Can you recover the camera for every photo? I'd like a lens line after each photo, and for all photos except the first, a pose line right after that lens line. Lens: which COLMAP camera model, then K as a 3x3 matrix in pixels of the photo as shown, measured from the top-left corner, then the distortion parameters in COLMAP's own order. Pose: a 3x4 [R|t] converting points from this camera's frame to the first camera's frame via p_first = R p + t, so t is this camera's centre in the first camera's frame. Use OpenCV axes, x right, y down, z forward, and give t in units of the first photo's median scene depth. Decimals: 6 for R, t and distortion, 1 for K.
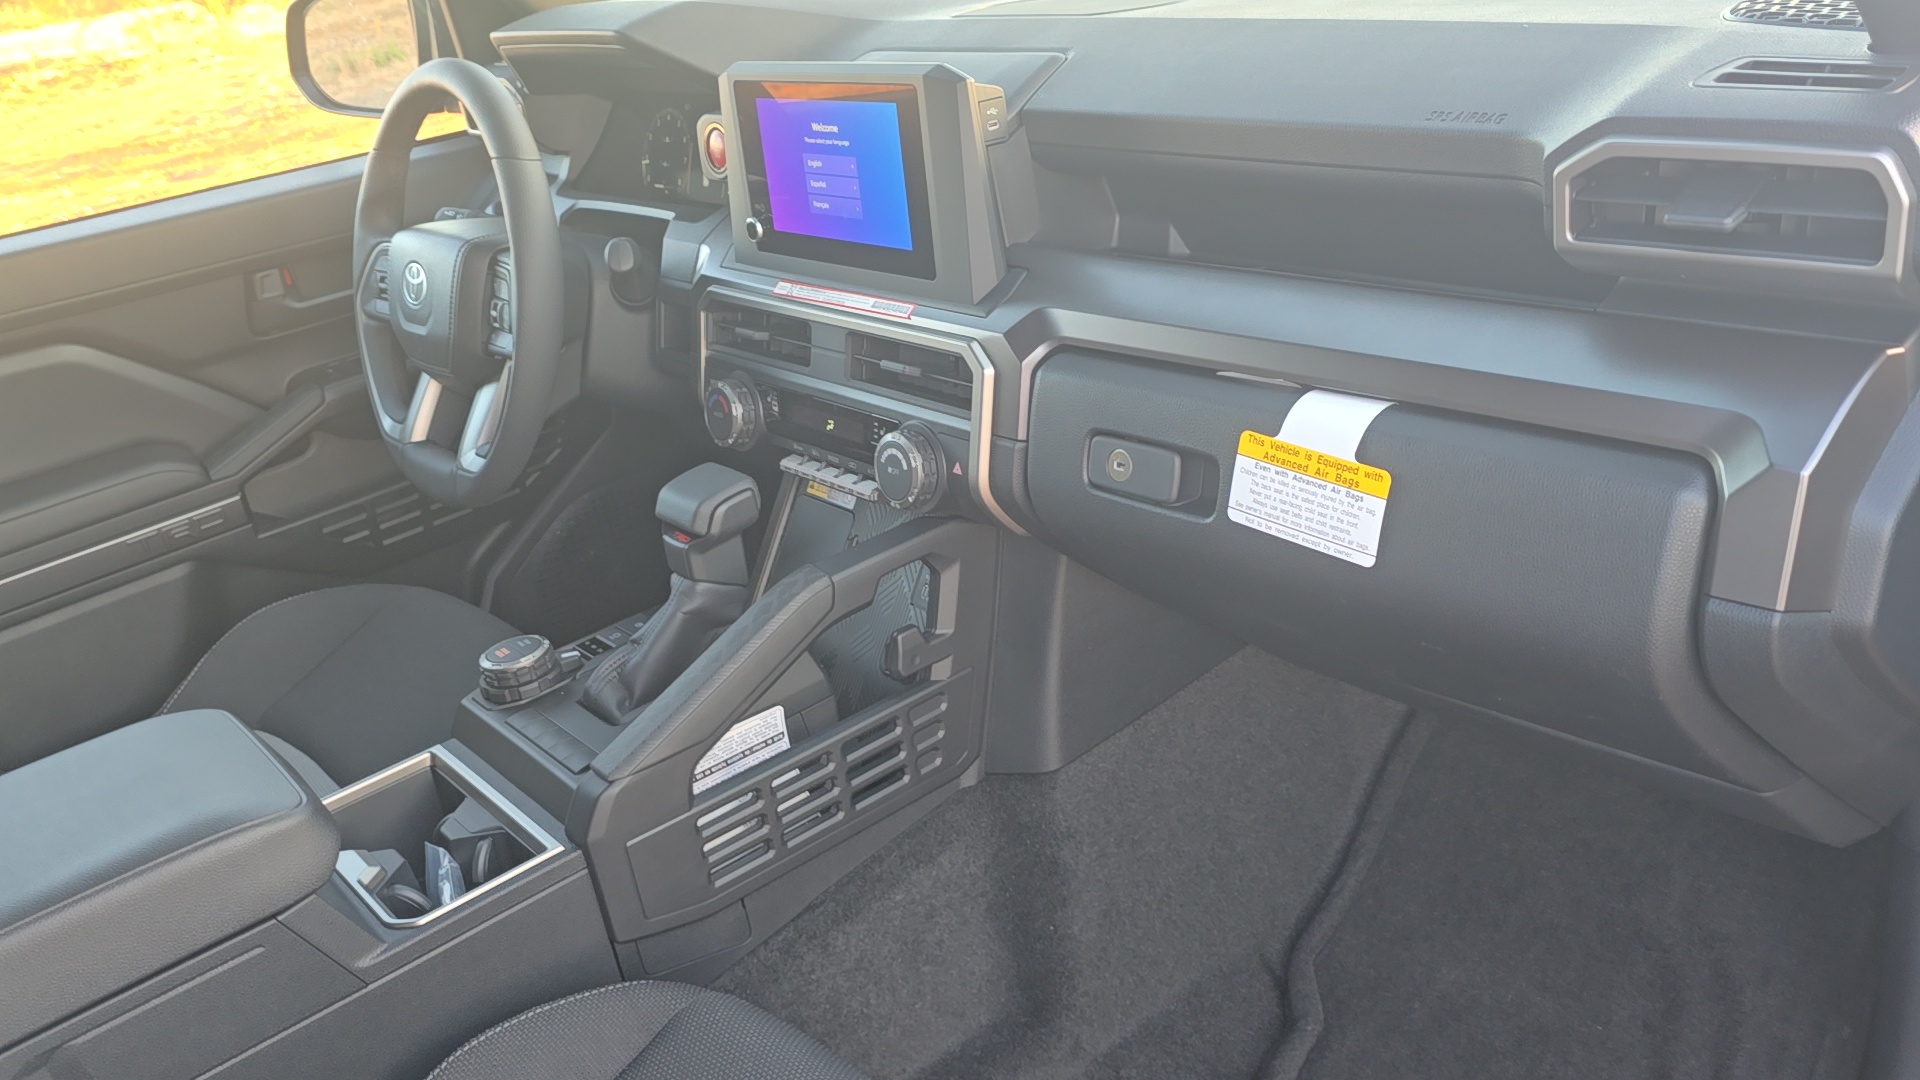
lens RADIAL K [[1593.2, 0, 990.1], [0, 1593.2, 532.0], [0, 0, 1]] dist [-0.012242, 0.004942]
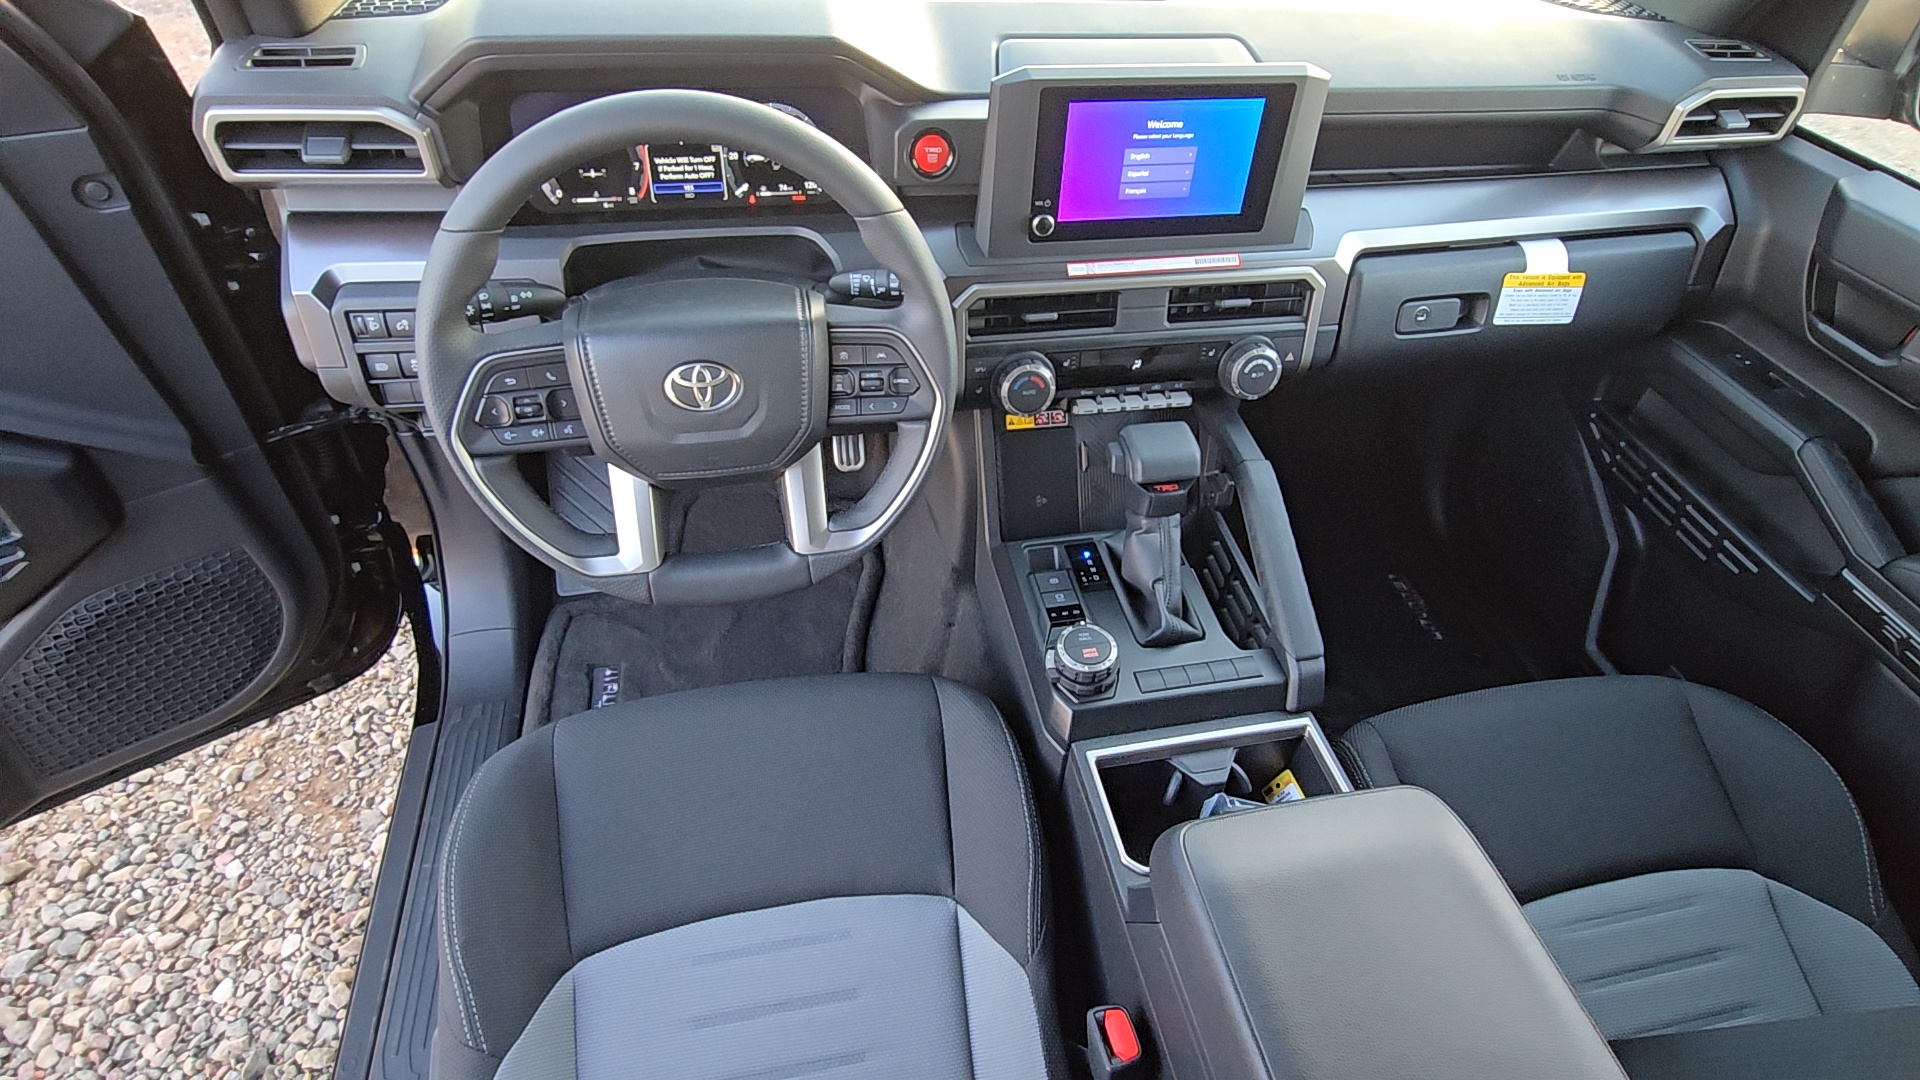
lens RADIAL K [[969.3, 0, 965.9], [0, 969.3, 540.3], [0, 0, 1]] dist [-0.003805, 0.002502]
pose [[0.466046, -0.479515, 0.743550, -0.866651], [0.239471, 0.877393, 0.415734, -0.319931], [-0.851736, -0.015692, 0.523735, 0.746503]]
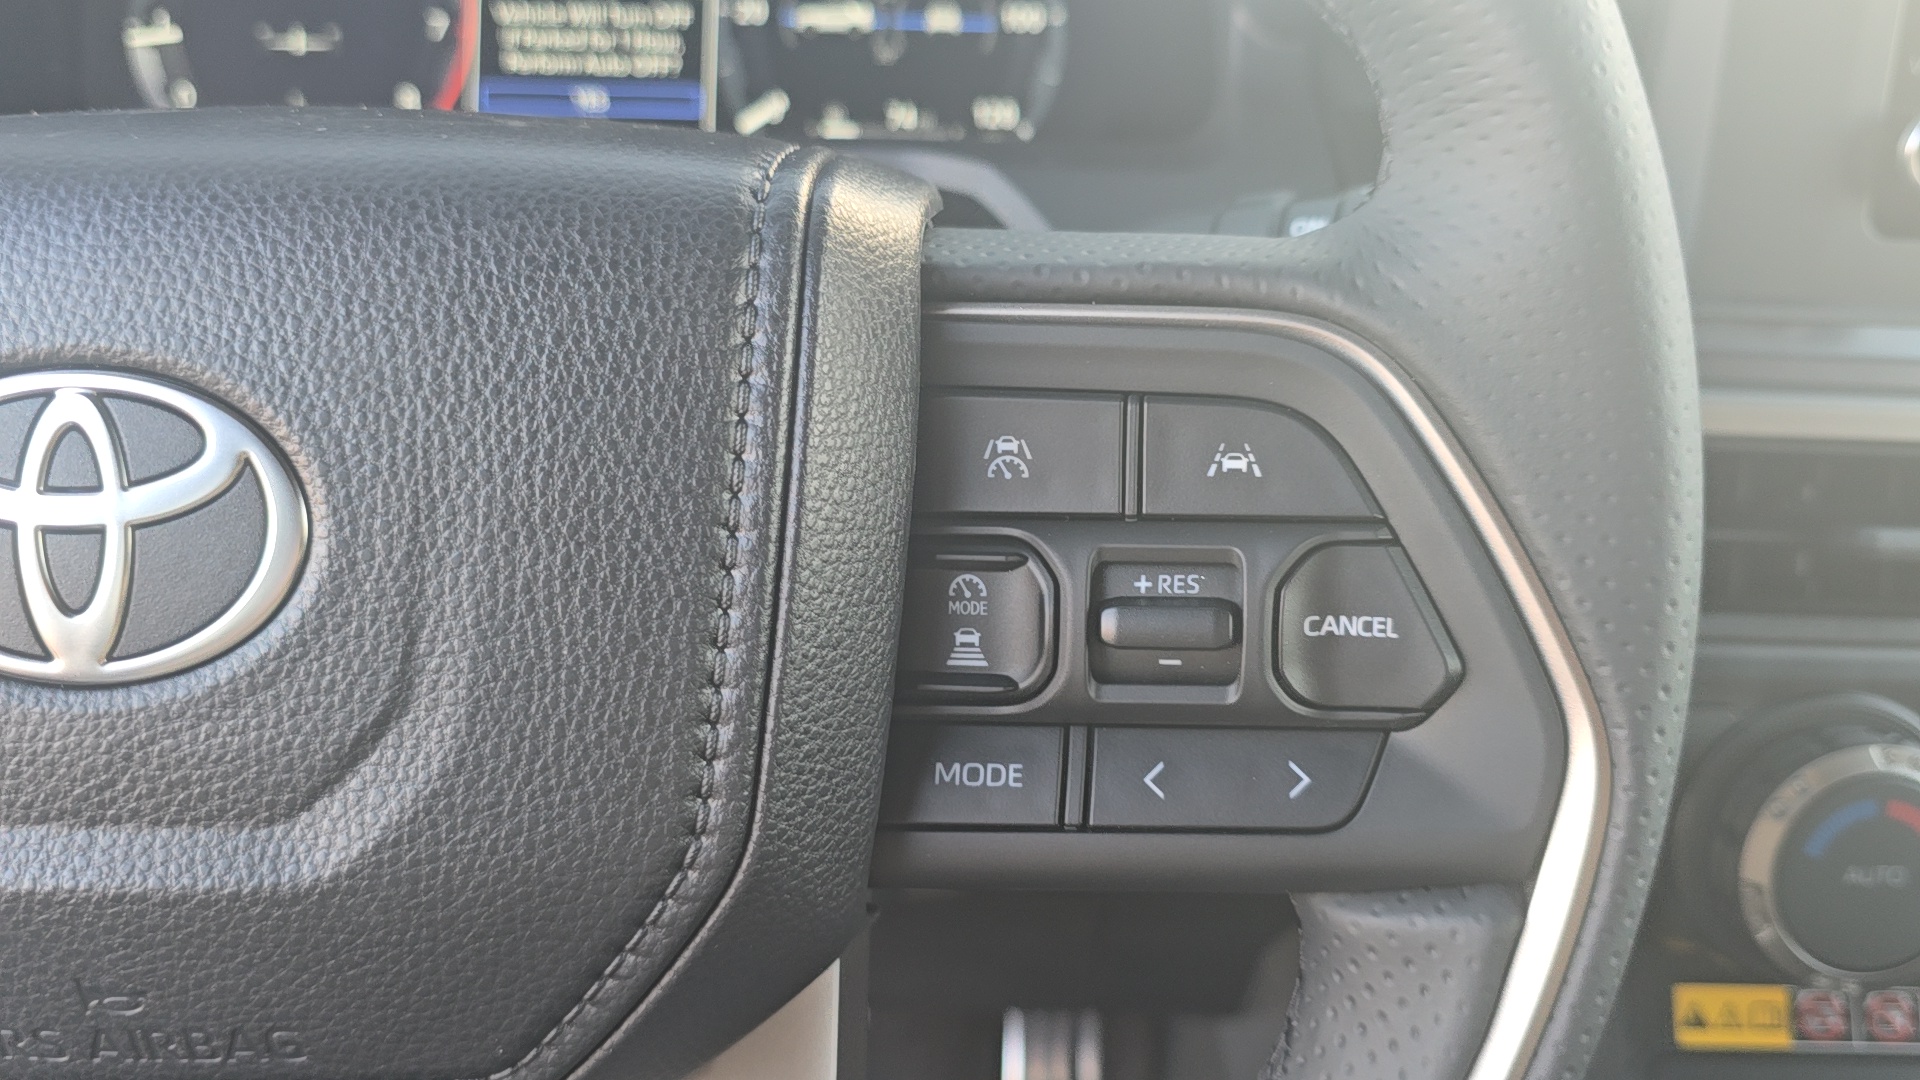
lens RADIAL K [[1678.8, 0, 961.2], [0, 1678.8, 543.2], [0, 0, 1]] dist [-0.038067, -0.004201]
pose [[0.640860, -0.126643, 0.757139, -0.509722], [0.198211, 0.980152, -0.003826, -0.171060], [-0.741627, 0.152525, 0.653242, 1.041552]]
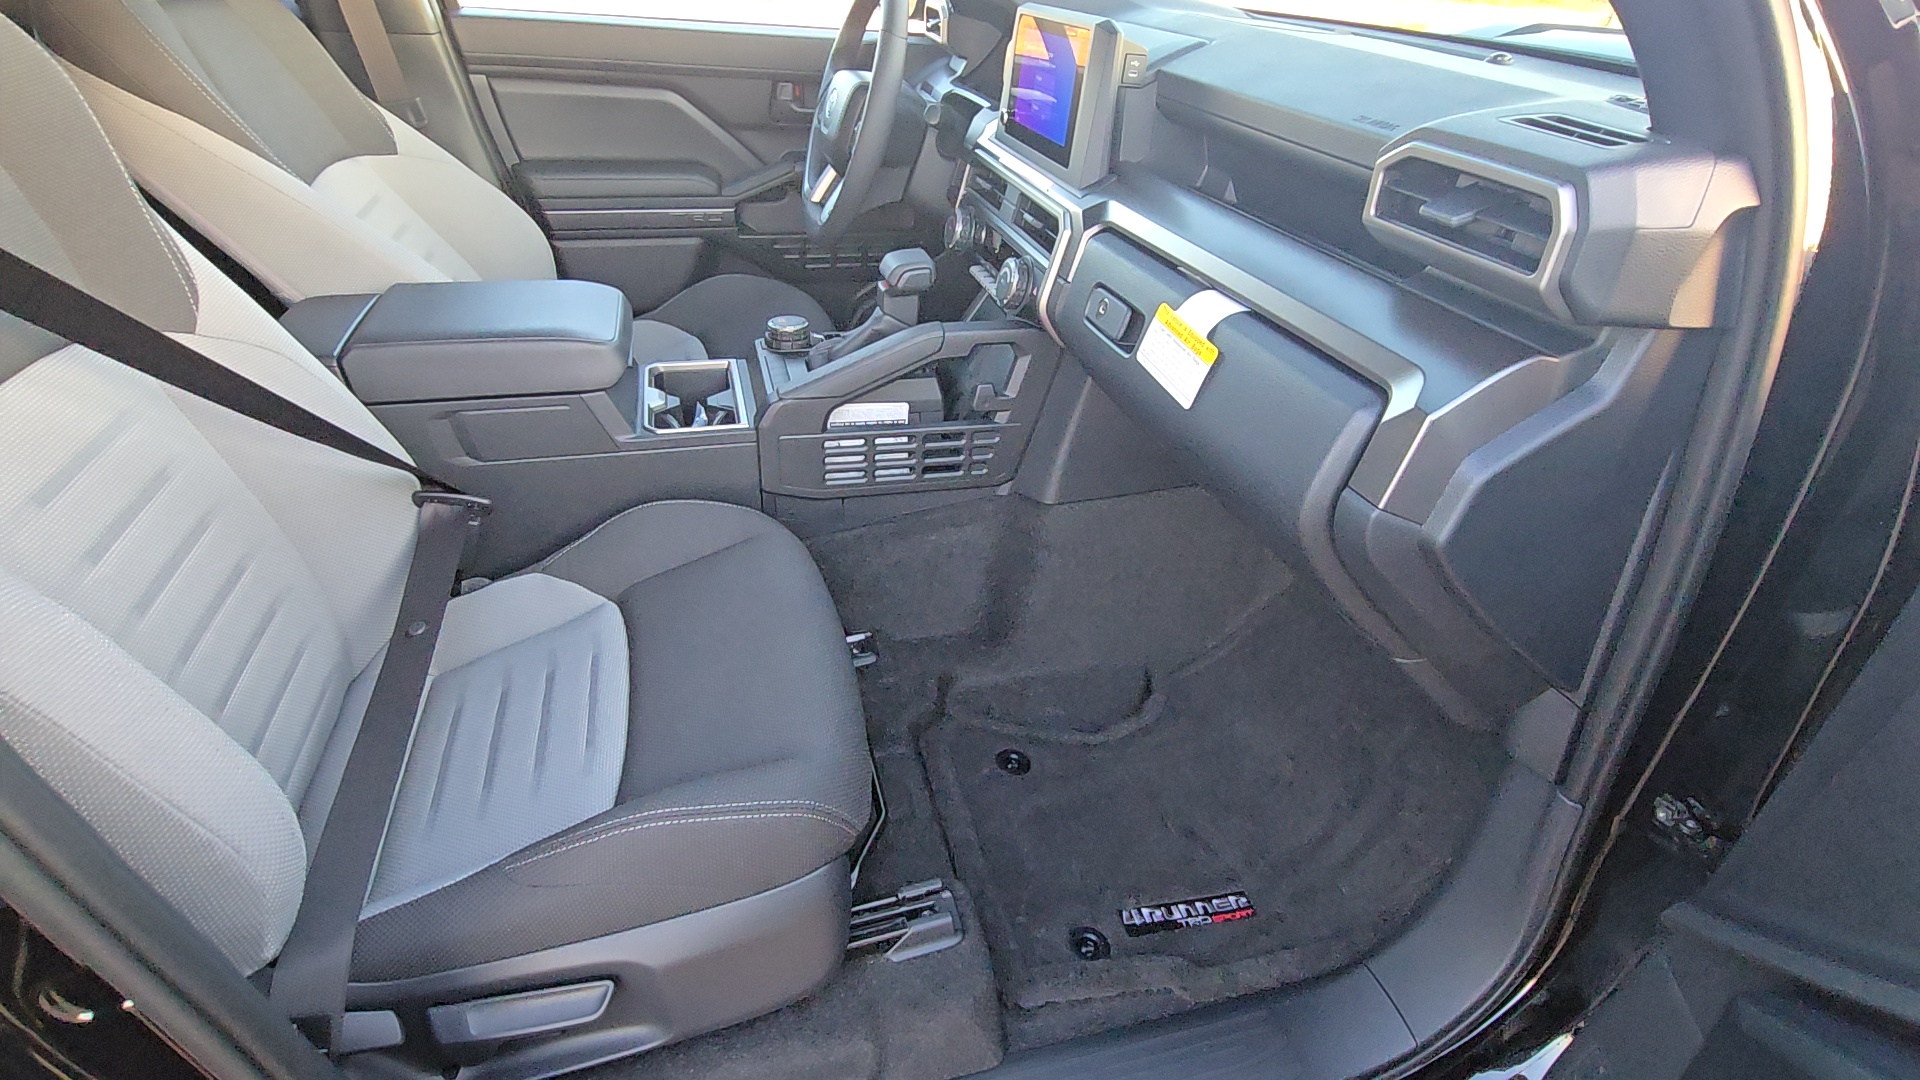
lens RADIAL K [[969.3, 0, 965.9], [0, 969.3, 540.3], [0, 0, 1]] dist [-0.003805, 0.002502]
pose [[0.889009, 0.383794, -0.249730, 0.244115], [-0.340126, 0.918647, 0.201002, 0.016705], [0.306558, -0.093753, 0.947224, 0.047949]]
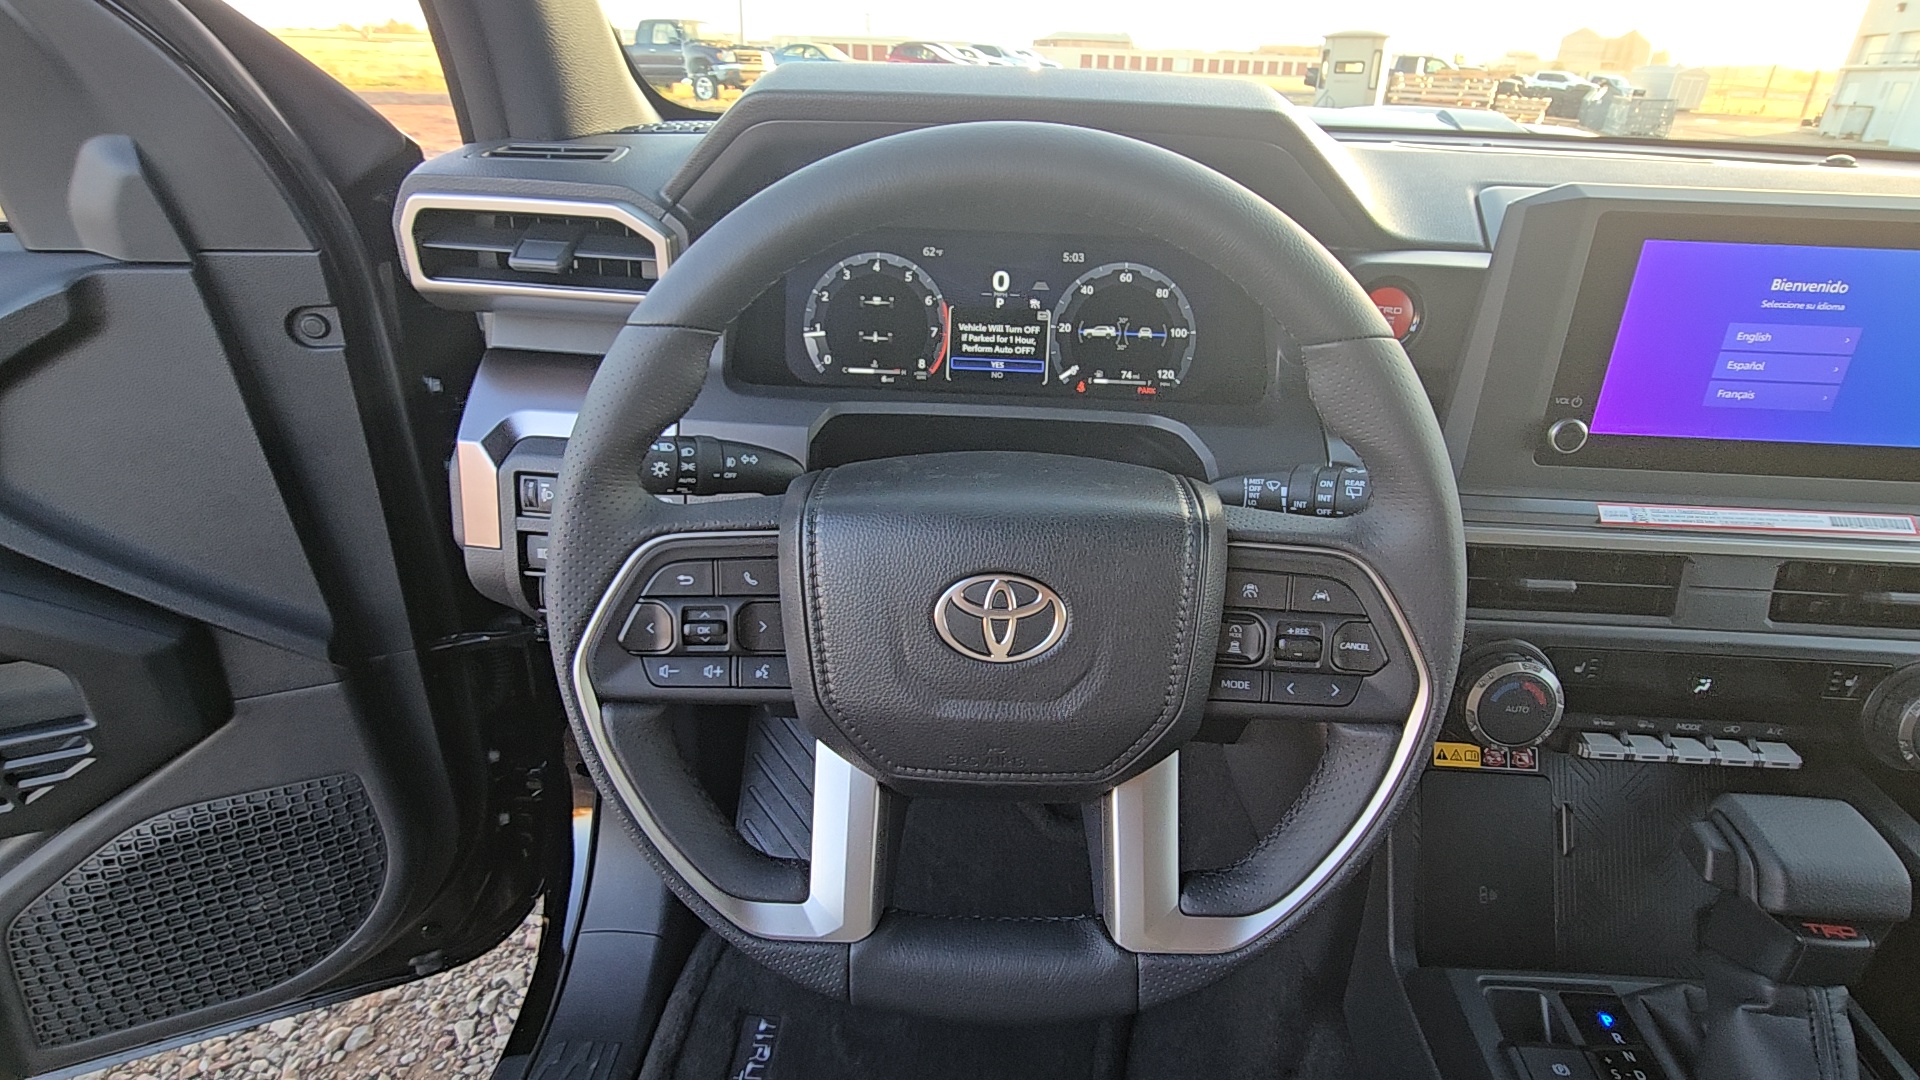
lens RADIAL K [[969.3, 0, 965.9], [0, 969.3, 540.3], [0, 0, 1]] dist [-0.003805, 0.002502]
pose [[0.670787, -0.180208, 0.719423, -0.686354], [0.176568, 0.980943, 0.081086, -0.245774], [-0.720325, 0.072636, 0.689823, 0.986894]]
